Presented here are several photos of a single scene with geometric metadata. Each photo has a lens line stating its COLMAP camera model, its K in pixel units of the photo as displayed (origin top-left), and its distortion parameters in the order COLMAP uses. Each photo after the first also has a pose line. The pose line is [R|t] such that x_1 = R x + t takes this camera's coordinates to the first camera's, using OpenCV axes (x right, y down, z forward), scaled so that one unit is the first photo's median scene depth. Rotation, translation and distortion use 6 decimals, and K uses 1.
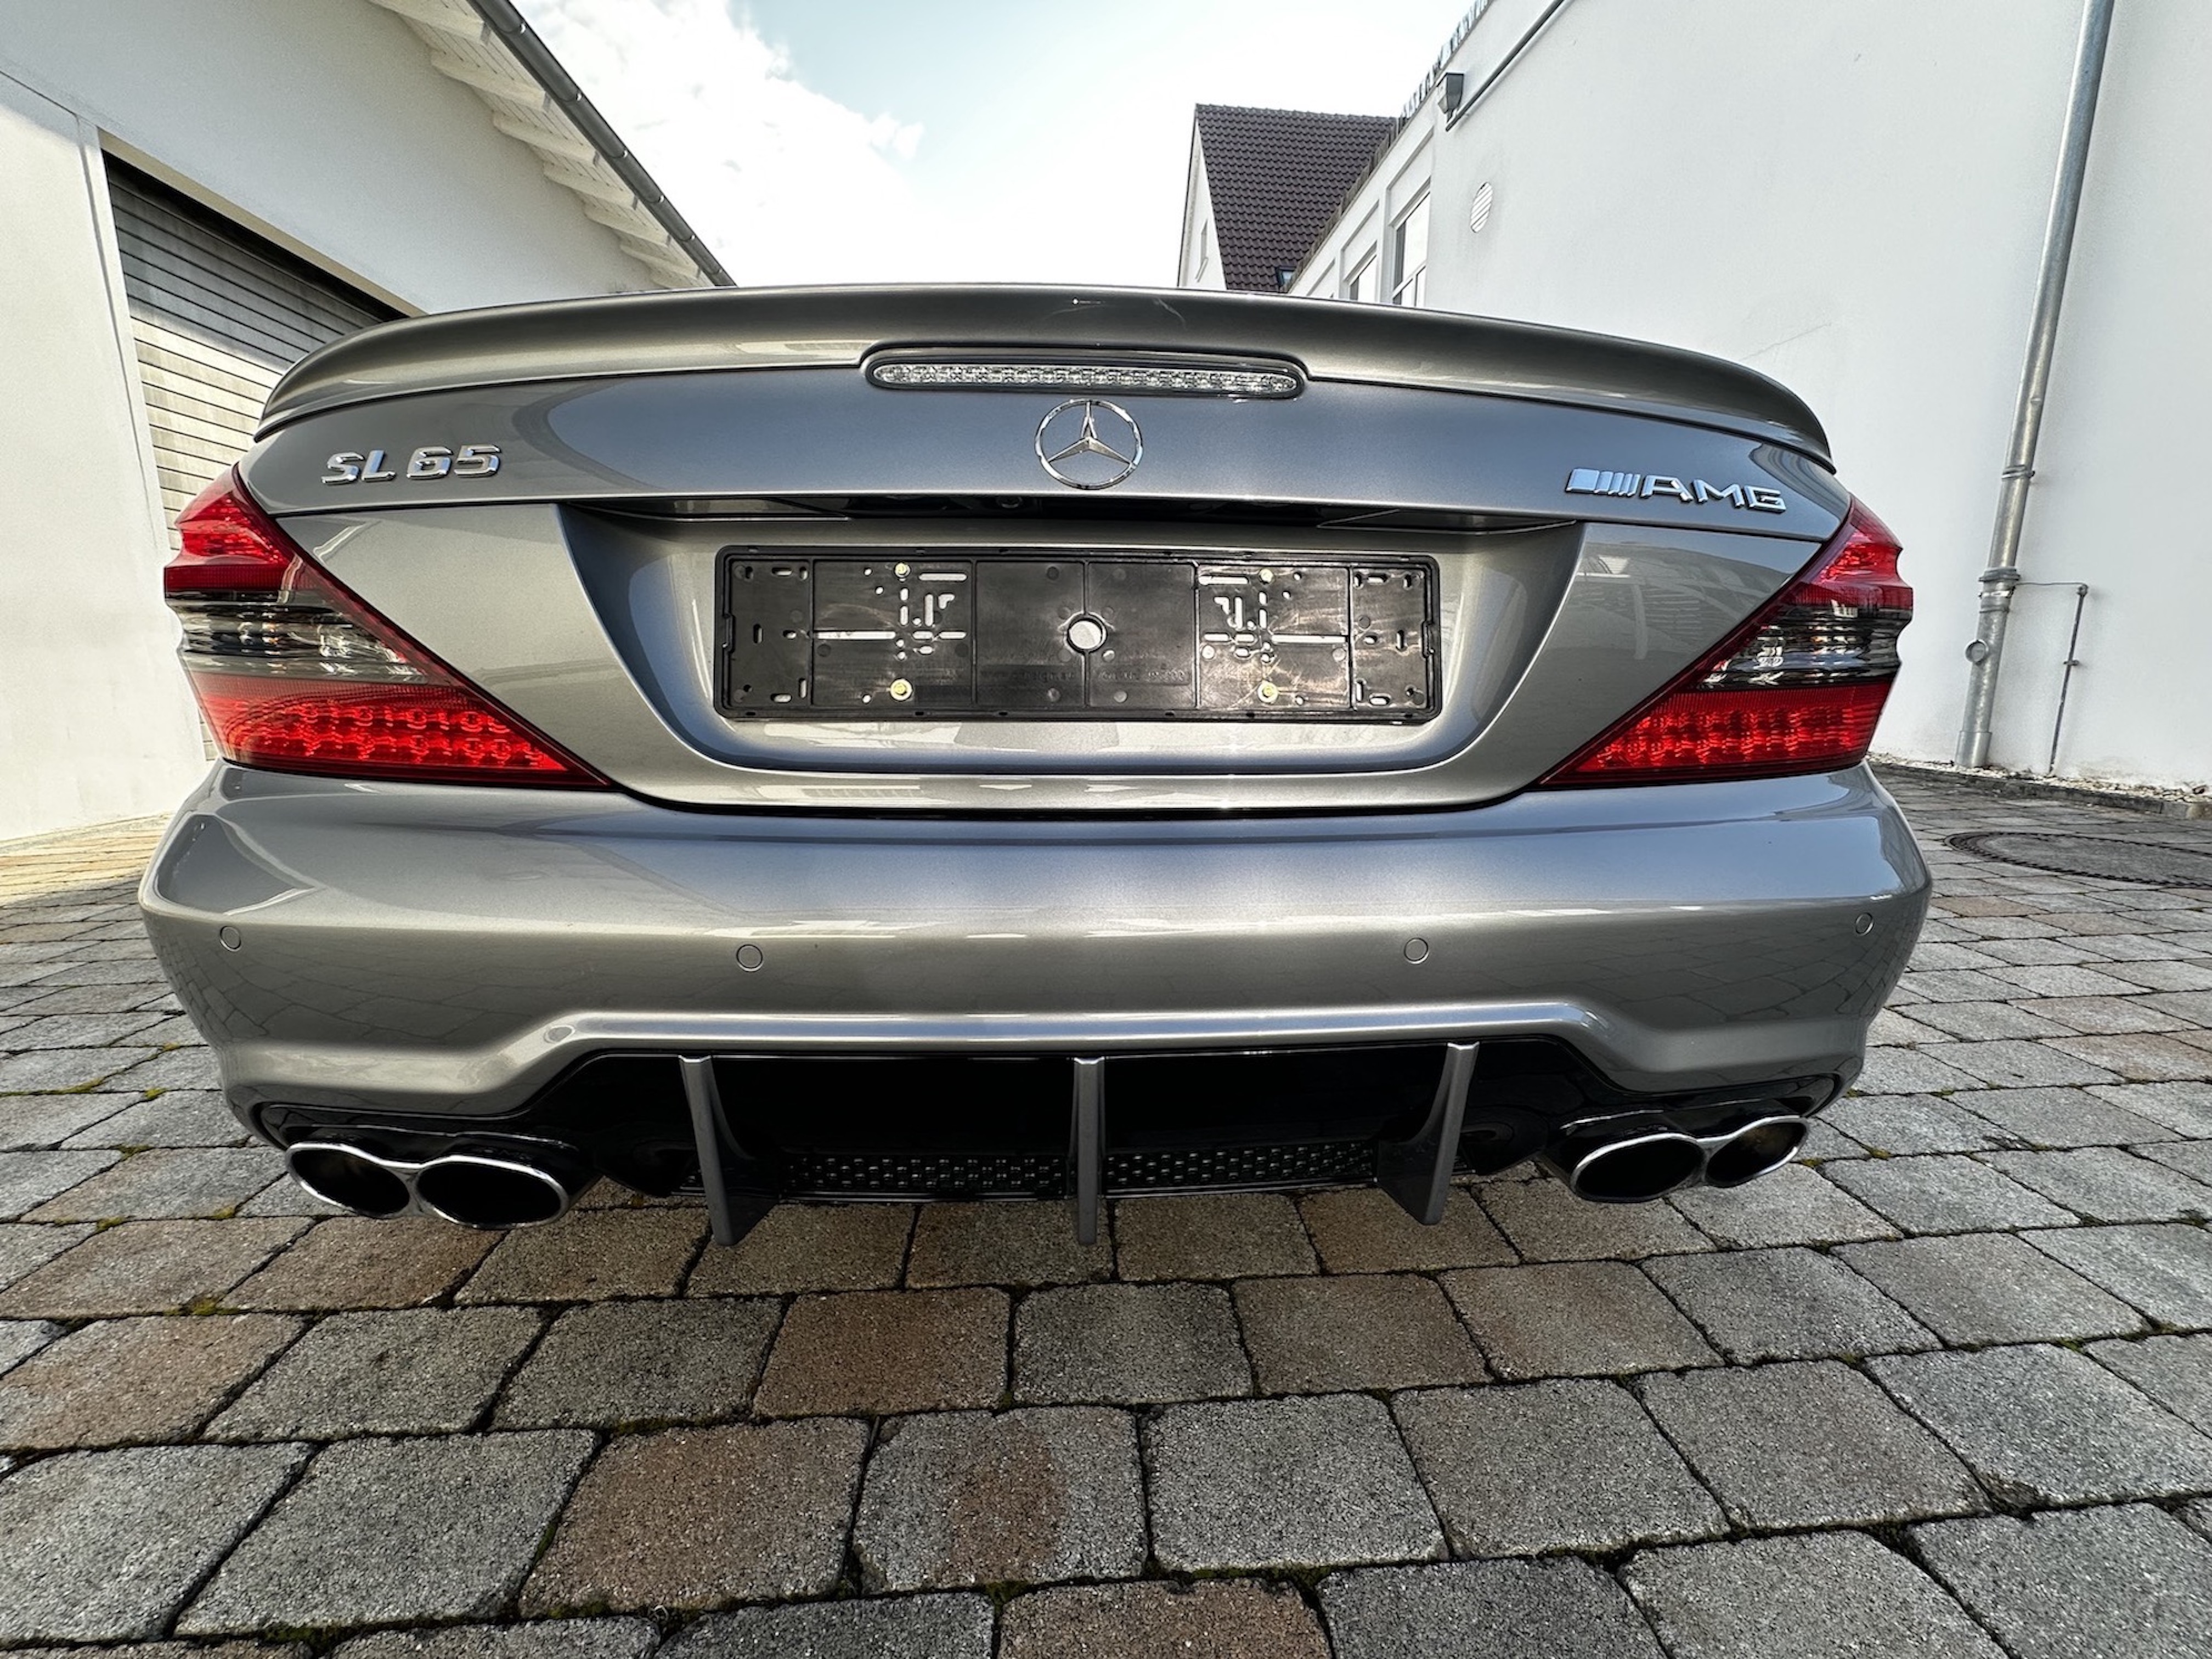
lens RADIAL K [[888.8, 0, 1110.8], [0, 888.8, 826.1], [0, 0, 1]] dist [-0.002388, 0.000420]
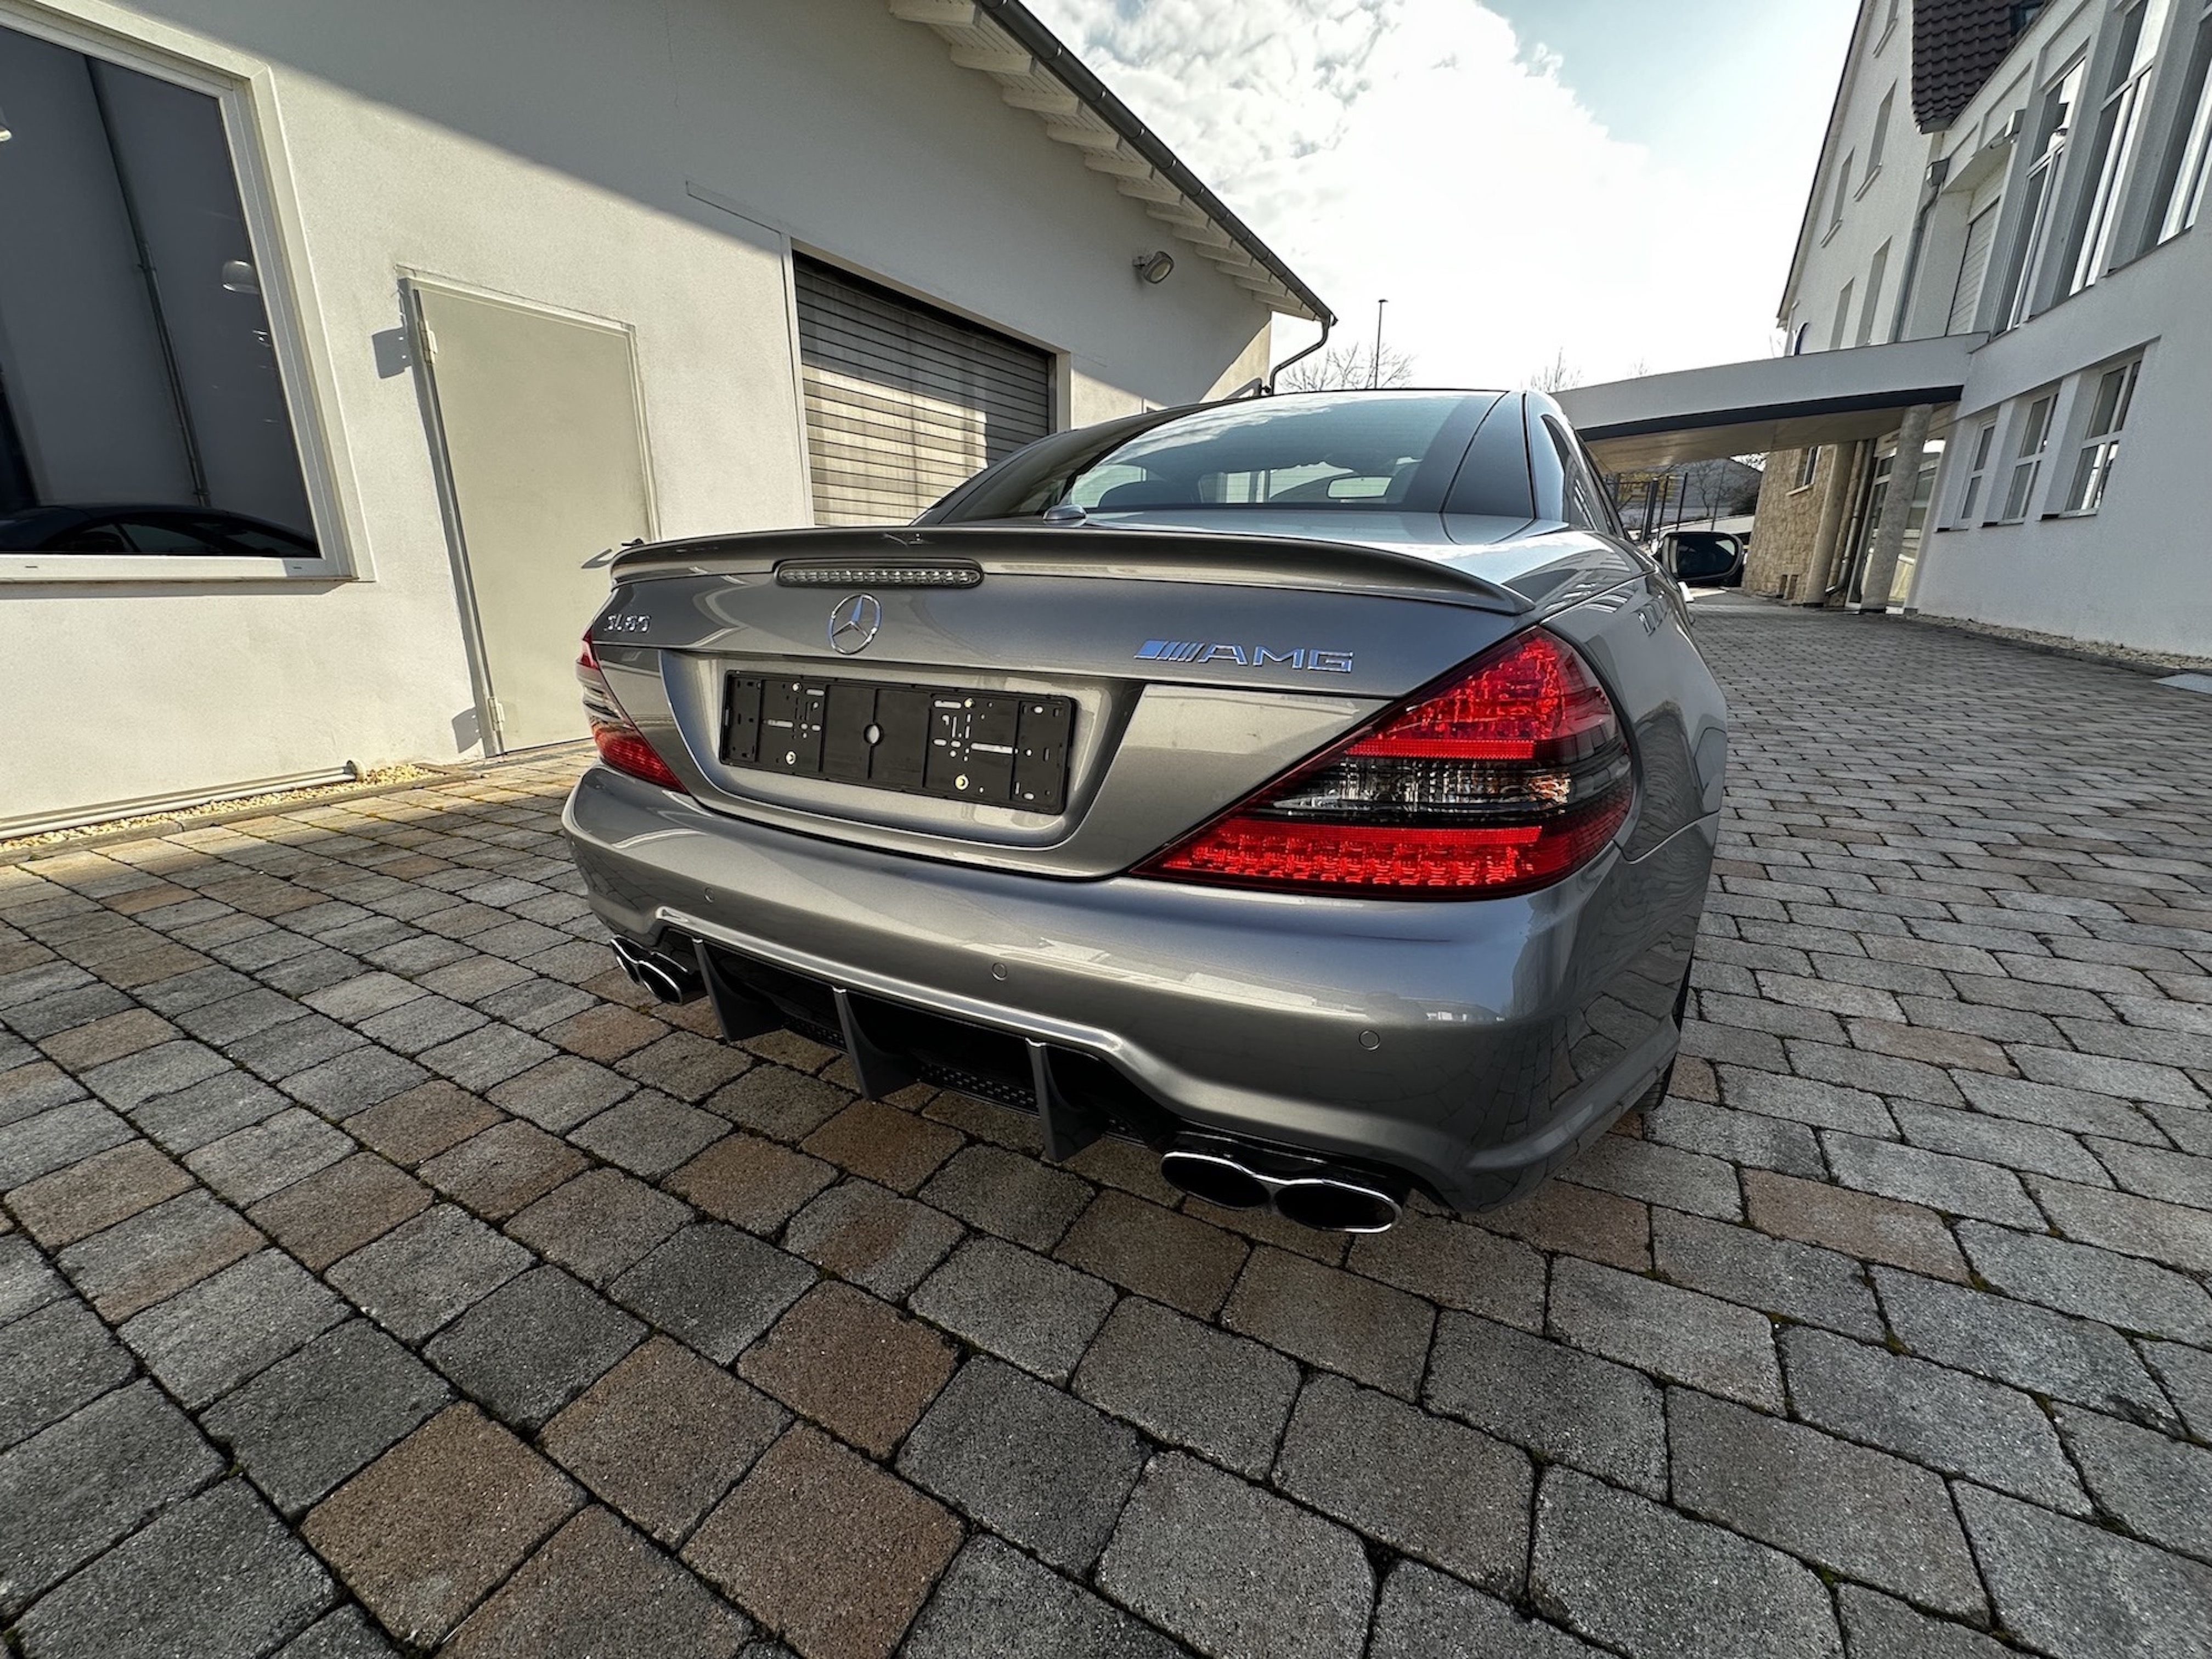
lens RADIAL K [[888.8, 0, 1103.4], [0, 888.8, 829.4], [0, 0, 1]] dist [-0.002388, 0.000420]
pose [[0.841436, 0.145439, -0.520417, 0.898142], [-0.093787, 0.987788, 0.124414, -0.215963], [0.532156, -0.055878, 0.844800, -0.109271]]
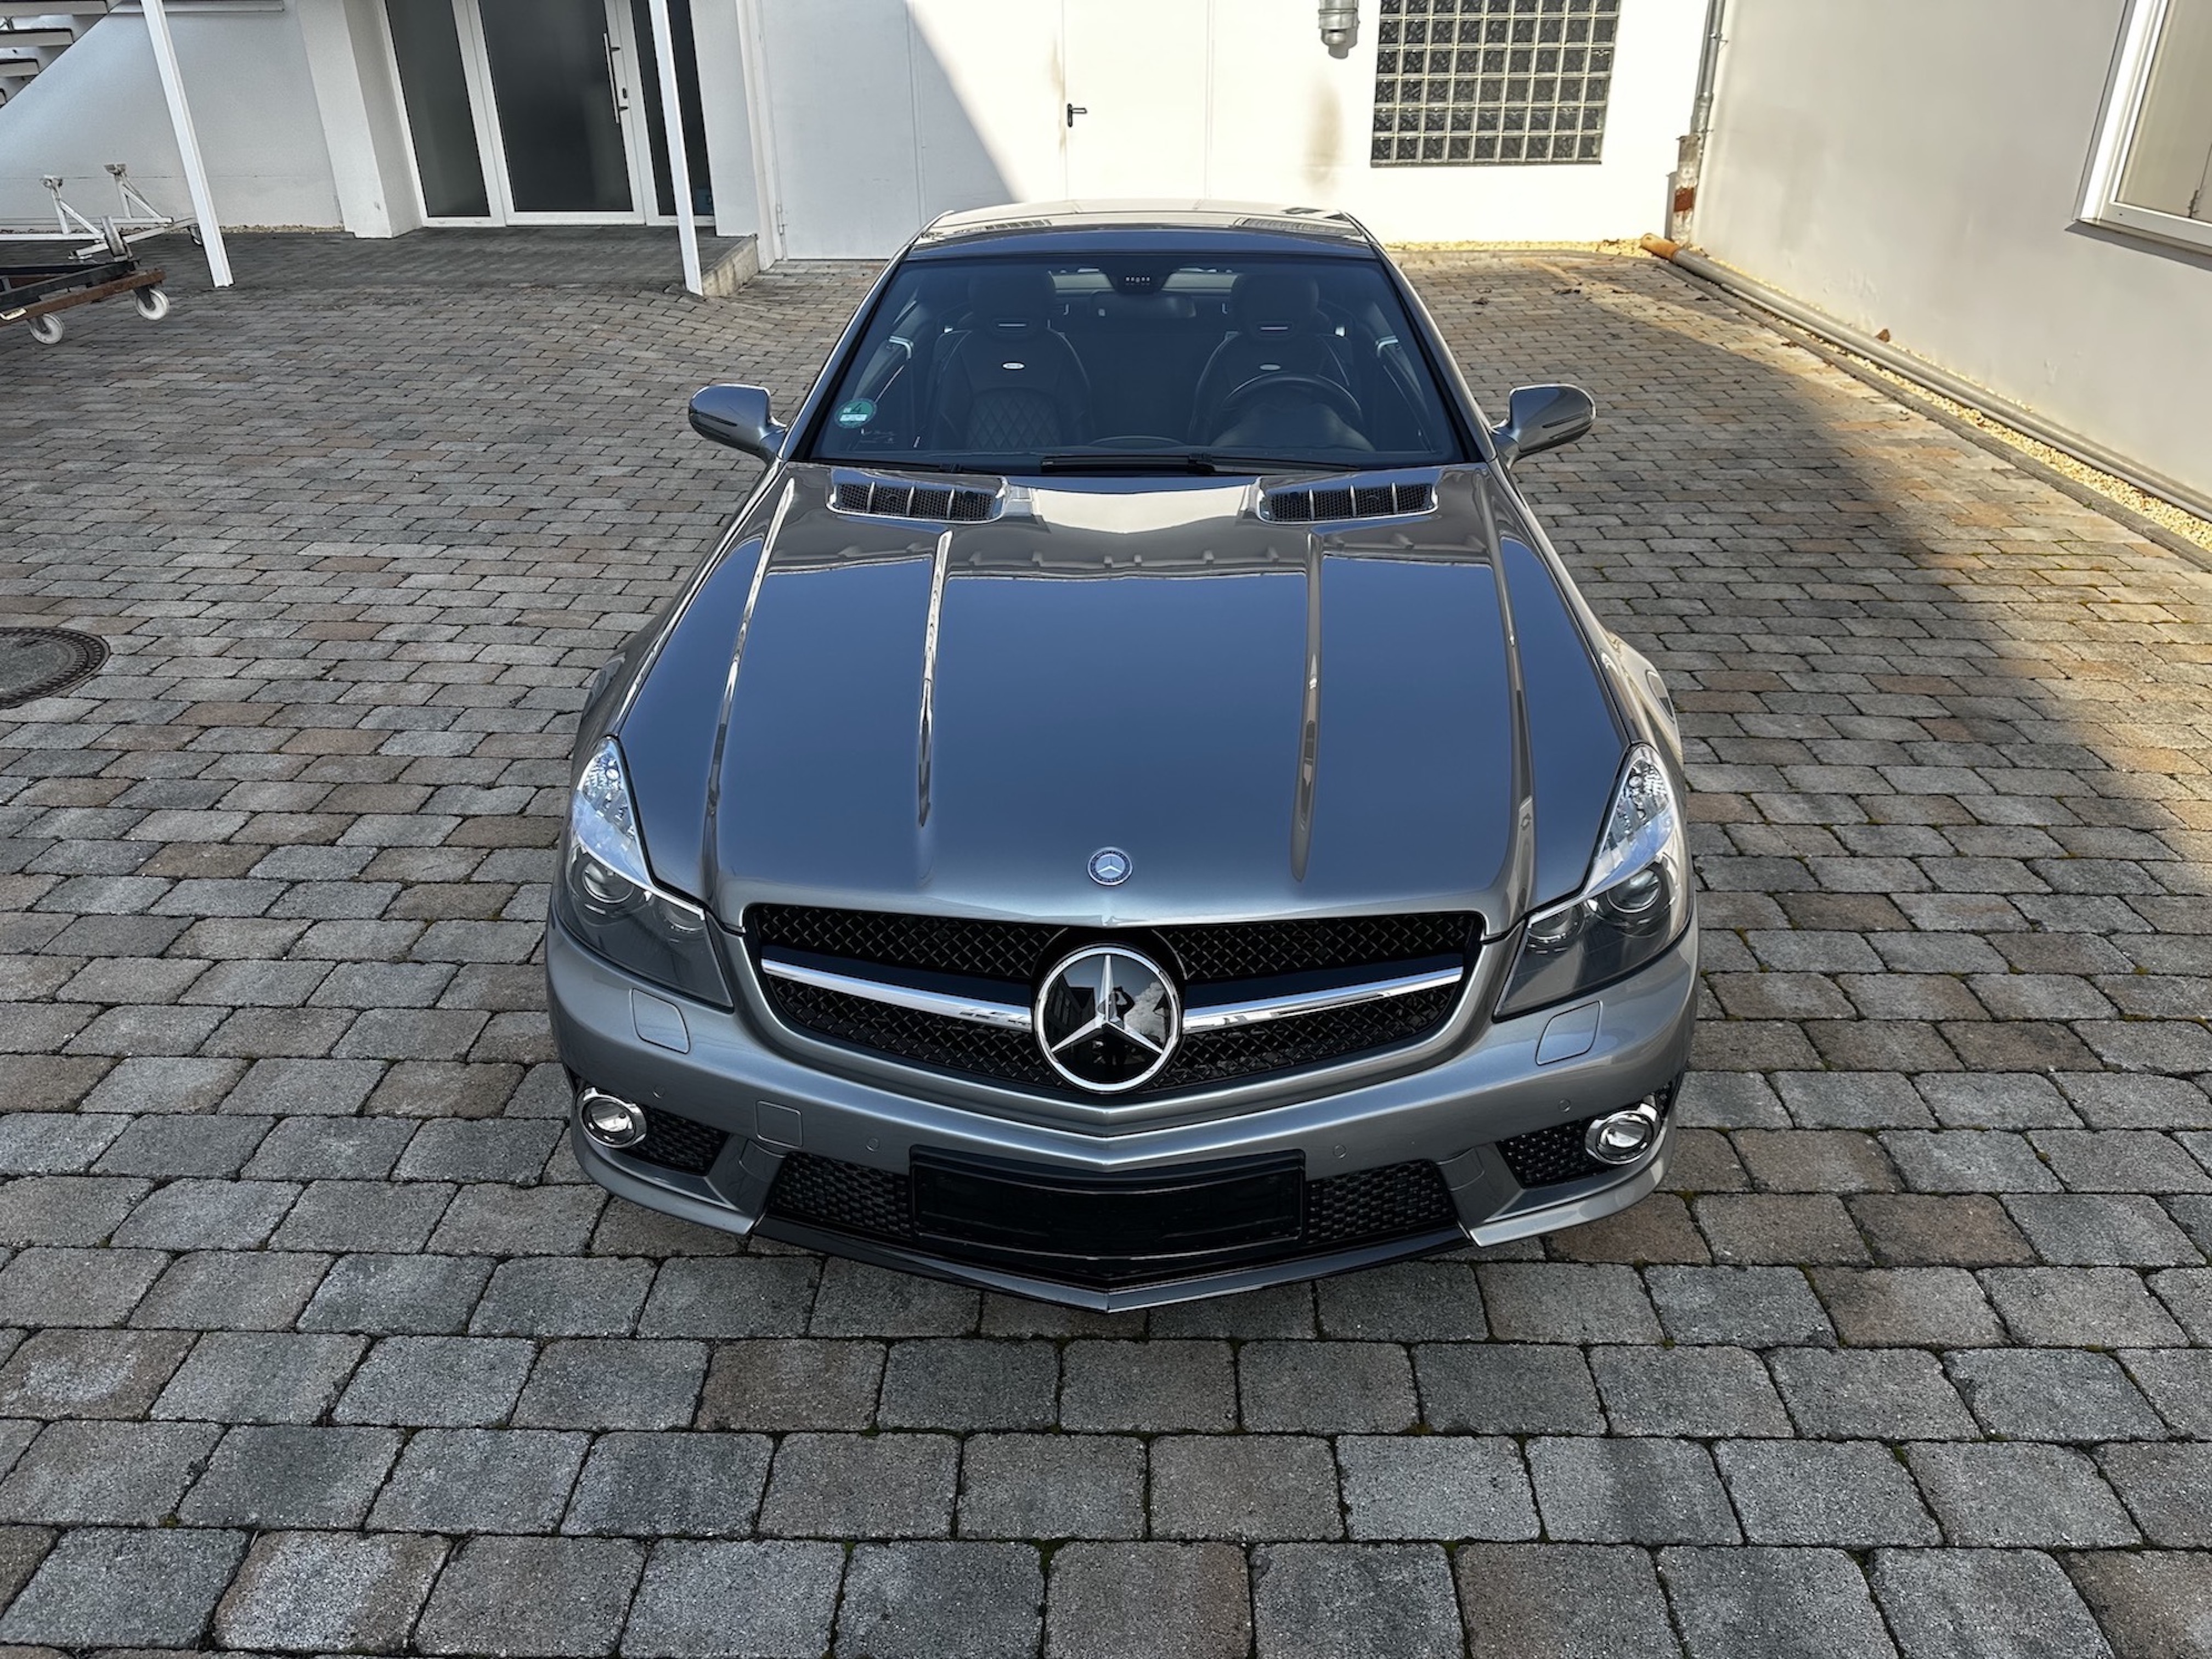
lens RADIAL K [[1535.6, 0, 1112.5], [0, 1535.6, 824.4], [0, 0, 1]] dist [0.007511, -0.006646]
pose [[-0.996157, -0.039829, 0.078004, -0.478547], [0.017739, 0.780406, 0.625022, -2.633525], [-0.085769, 0.624003, -0.776700, 7.332984]]
